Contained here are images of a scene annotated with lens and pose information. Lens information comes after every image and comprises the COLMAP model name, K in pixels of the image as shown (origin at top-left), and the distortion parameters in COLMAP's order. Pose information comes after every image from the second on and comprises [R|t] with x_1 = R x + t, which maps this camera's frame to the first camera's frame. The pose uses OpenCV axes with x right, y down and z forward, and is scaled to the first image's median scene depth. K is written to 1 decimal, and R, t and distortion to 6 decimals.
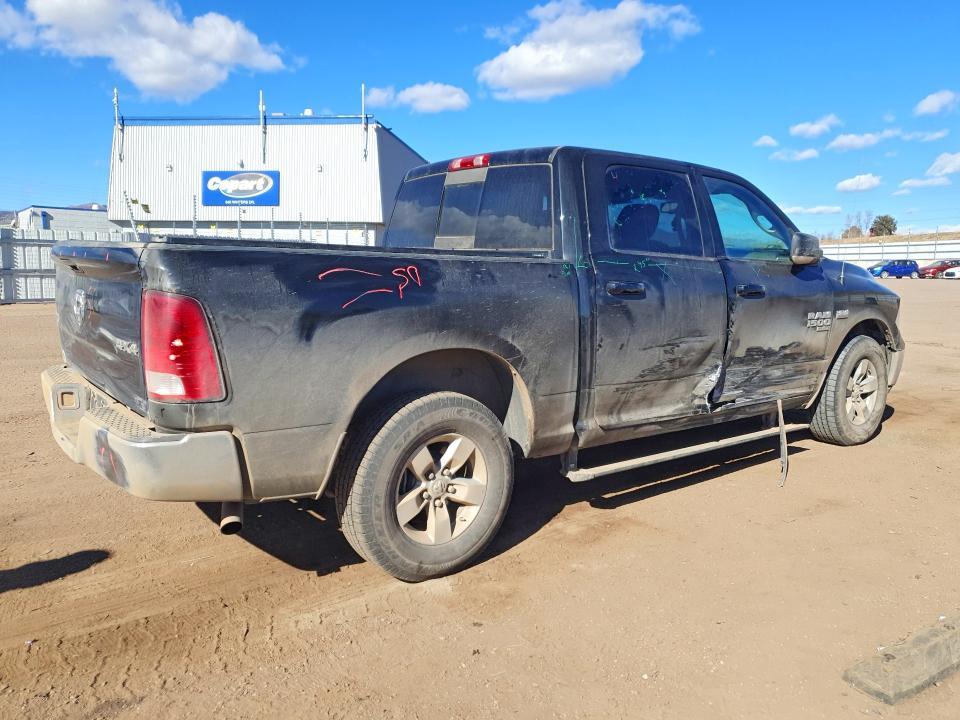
lens RADIAL K [[726.7, 0, 481.1], [0, 726.7, 359.5], [0, 0, 1]] dist [-0.006956, 0.011229]
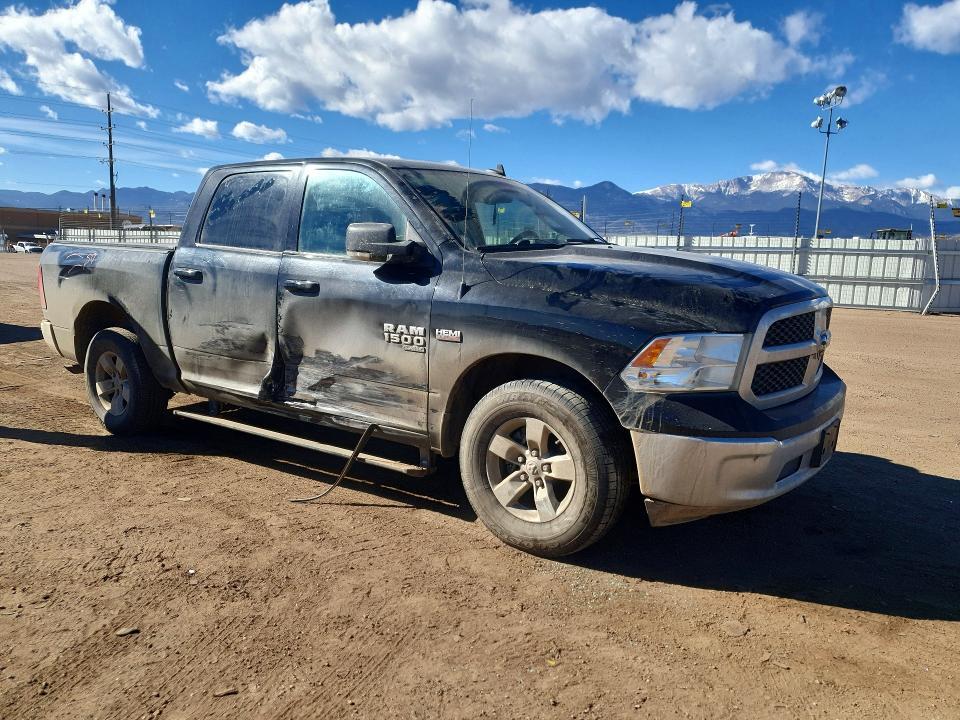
lens RADIAL K [[726.7, 0, 480.0], [0, 726.7, 358.4], [0, 0, 1]] dist [-0.006956, 0.011229]
pose [[0.339654, 0.138461, -0.930303, 1.288620], [-0.154054, 0.983937, 0.090198, -0.119377], [0.927848, 0.112681, 0.355529, 0.846729]]
